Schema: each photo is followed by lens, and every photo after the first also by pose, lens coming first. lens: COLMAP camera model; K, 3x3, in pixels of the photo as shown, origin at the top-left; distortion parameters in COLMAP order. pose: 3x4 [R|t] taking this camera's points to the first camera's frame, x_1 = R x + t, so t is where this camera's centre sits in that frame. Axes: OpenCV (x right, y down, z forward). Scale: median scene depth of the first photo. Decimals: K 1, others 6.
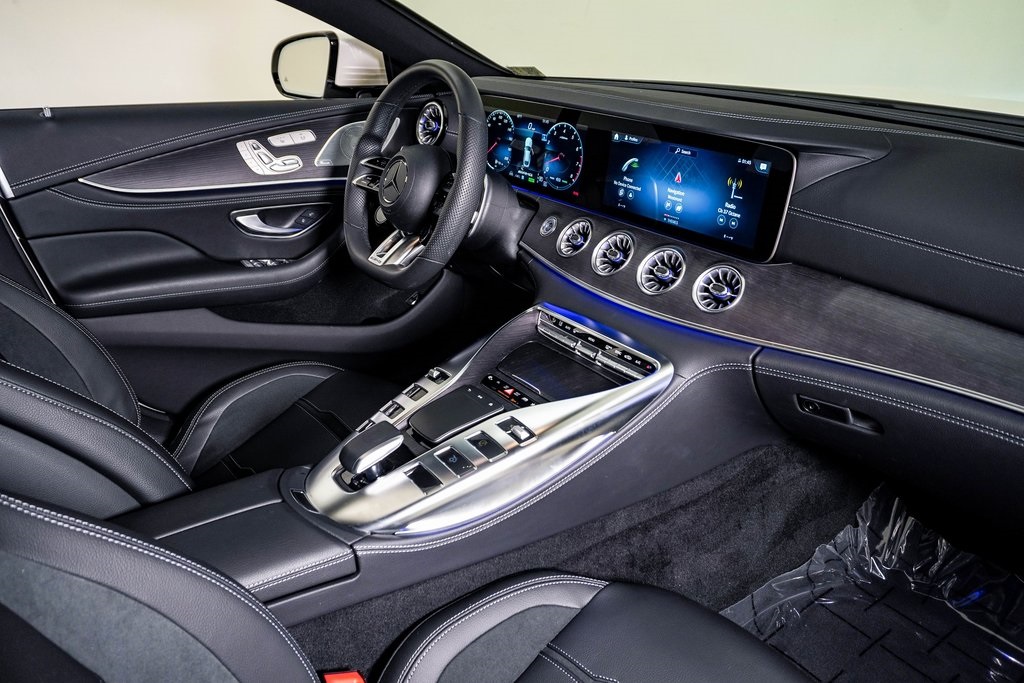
lens RADIAL K [[804.9, 0, 512.0], [0, 804.9, 341.5], [0, 0, 1]] dist [-0.026710, -0.000155]
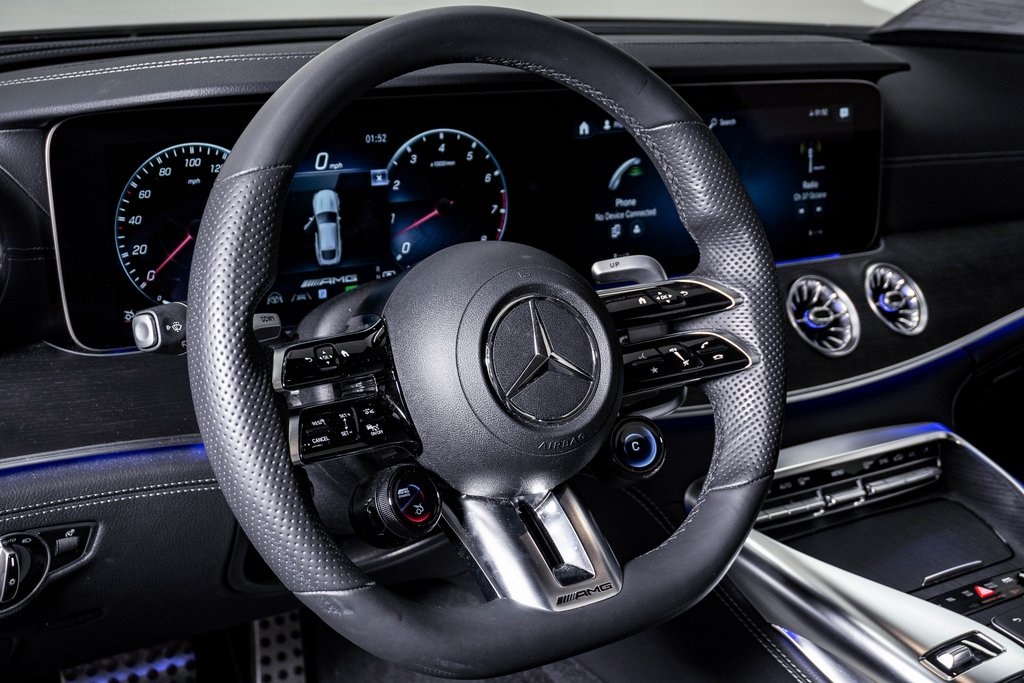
lens RADIAL K [[1528.8, 0, 512.0], [0, 1528.8, 341.5], [0, 0, 1]] dist [0.006960, -0.001958]
pose [[0.014782, -0.282188, 0.959245, -0.757460], [0.358800, 0.896954, 0.258334, -0.372490], [-0.933298, 0.340358, 0.114508, 0.921664]]
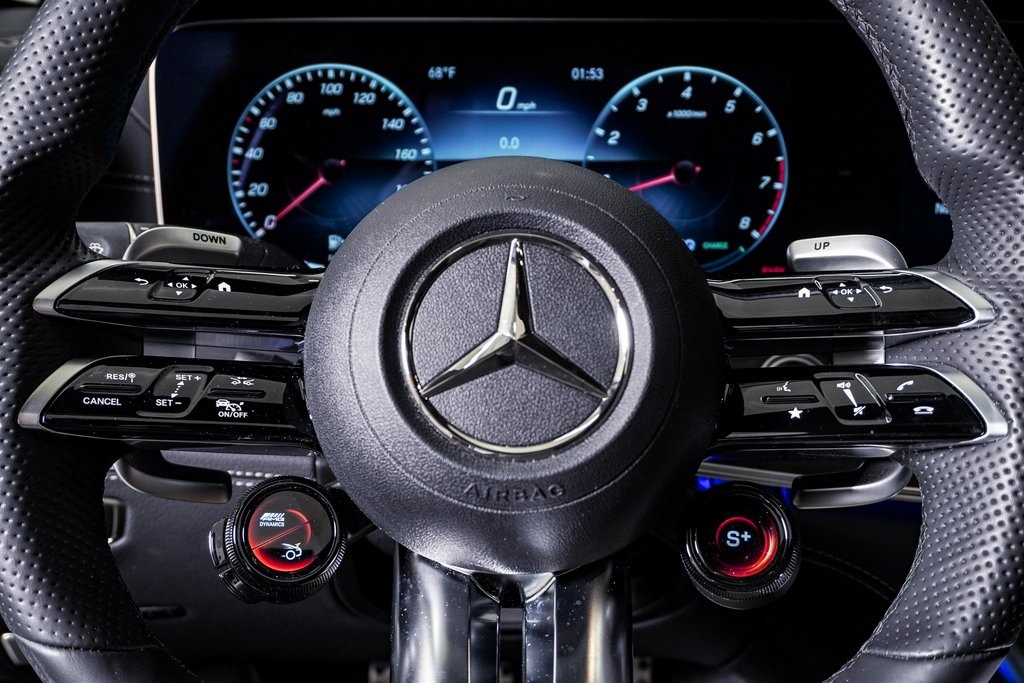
lens RADIAL K [[1162.5, 0, 512.0], [0, 1162.5, 341.5], [0, 0, 1]] dist [-0.000231, -0.009388]
pose [[0.552790, -0.202256, 0.808403, -0.373694], [0.326342, 0.945158, 0.013316, -0.200353], [-0.766762, 0.256455, 0.588479, 0.819480]]
